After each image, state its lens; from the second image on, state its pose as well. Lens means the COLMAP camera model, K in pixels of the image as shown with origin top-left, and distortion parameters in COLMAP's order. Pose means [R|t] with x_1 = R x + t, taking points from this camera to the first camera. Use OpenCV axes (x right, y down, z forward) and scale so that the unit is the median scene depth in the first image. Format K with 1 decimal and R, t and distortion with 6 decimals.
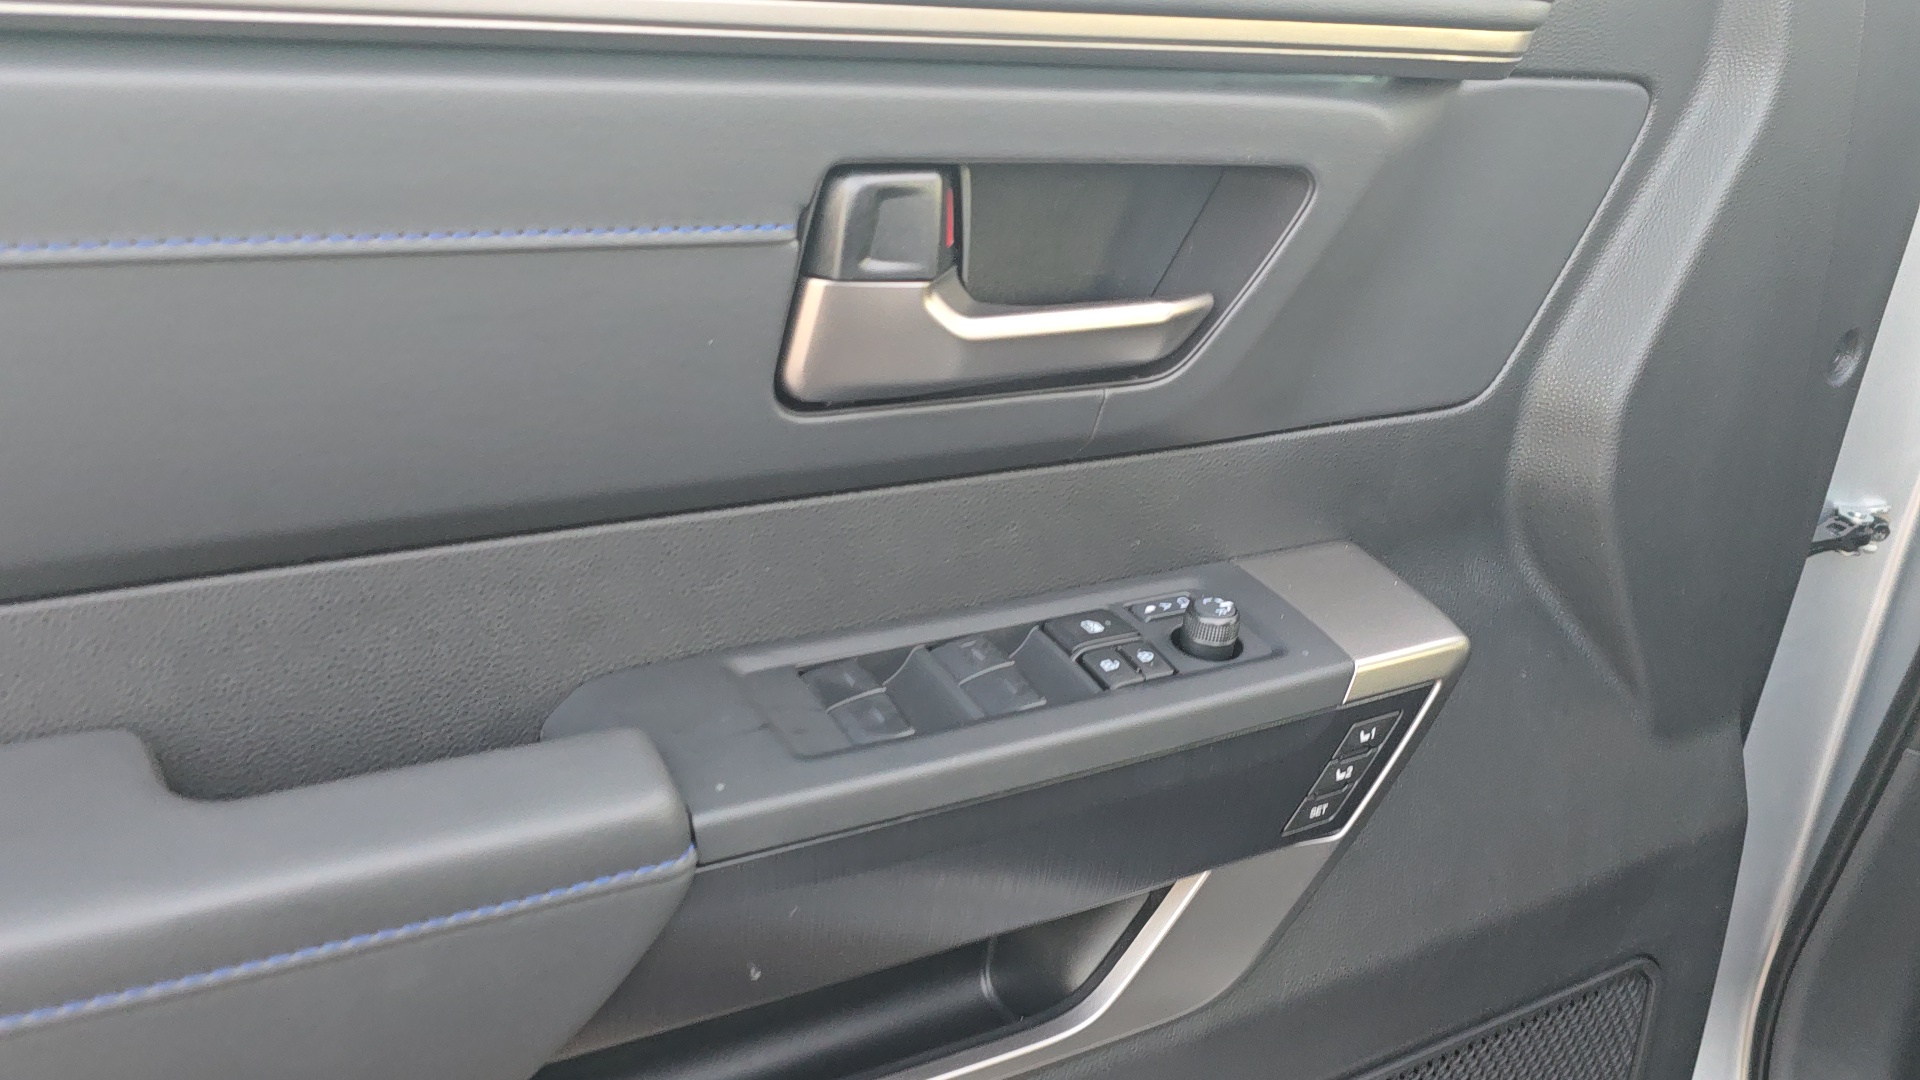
lens RADIAL K [[1594.1, 0, 979.2], [0, 1594.1, 524.7], [0, 0, 1]] dist [-0.003286, -0.000066]
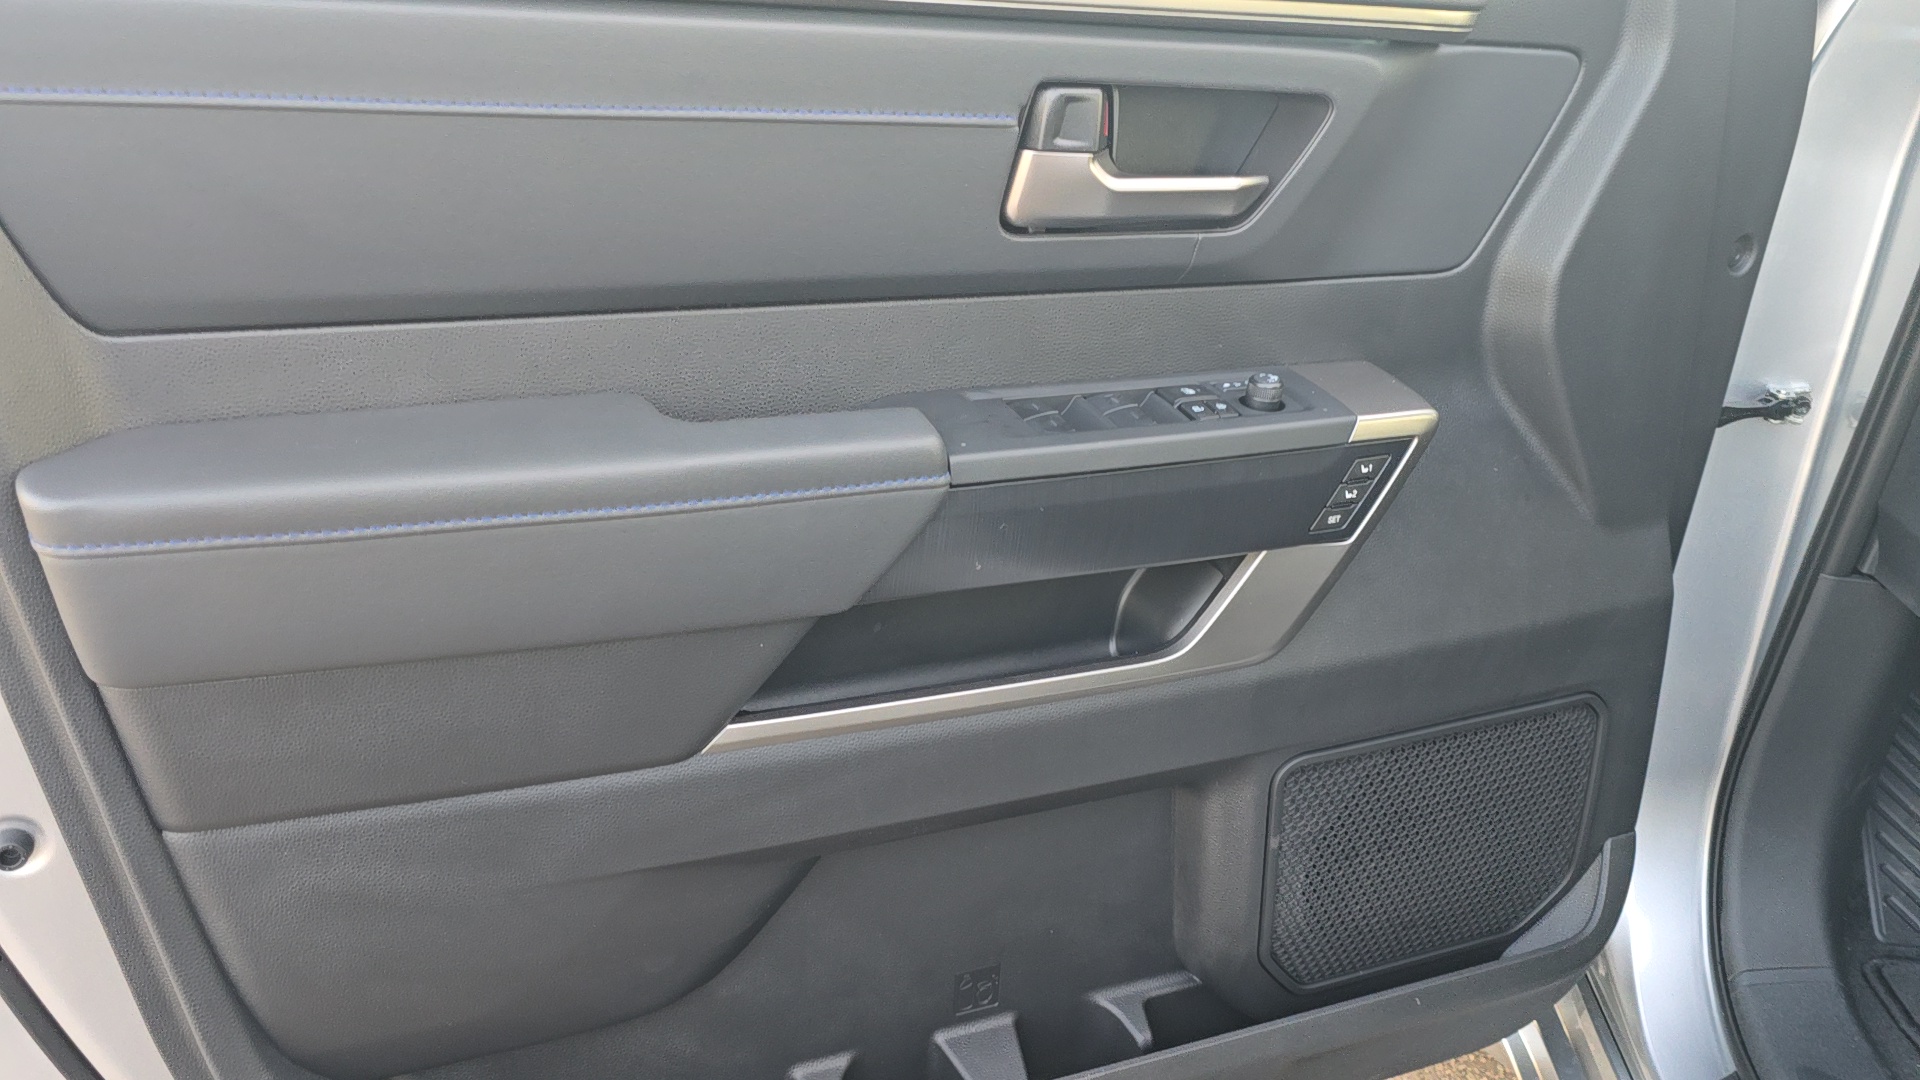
lens RADIAL K [[1594.1, 0, 979.2], [0, 1594.1, 524.7], [0, 0, 1]] dist [-0.003286, -0.000066]
pose [[0.996468, 0.027050, -0.079496, -0.005728], [-0.028318, 0.999488, -0.014862, 0.227552], [0.079053, 0.017061, 0.996724, -0.584158]]
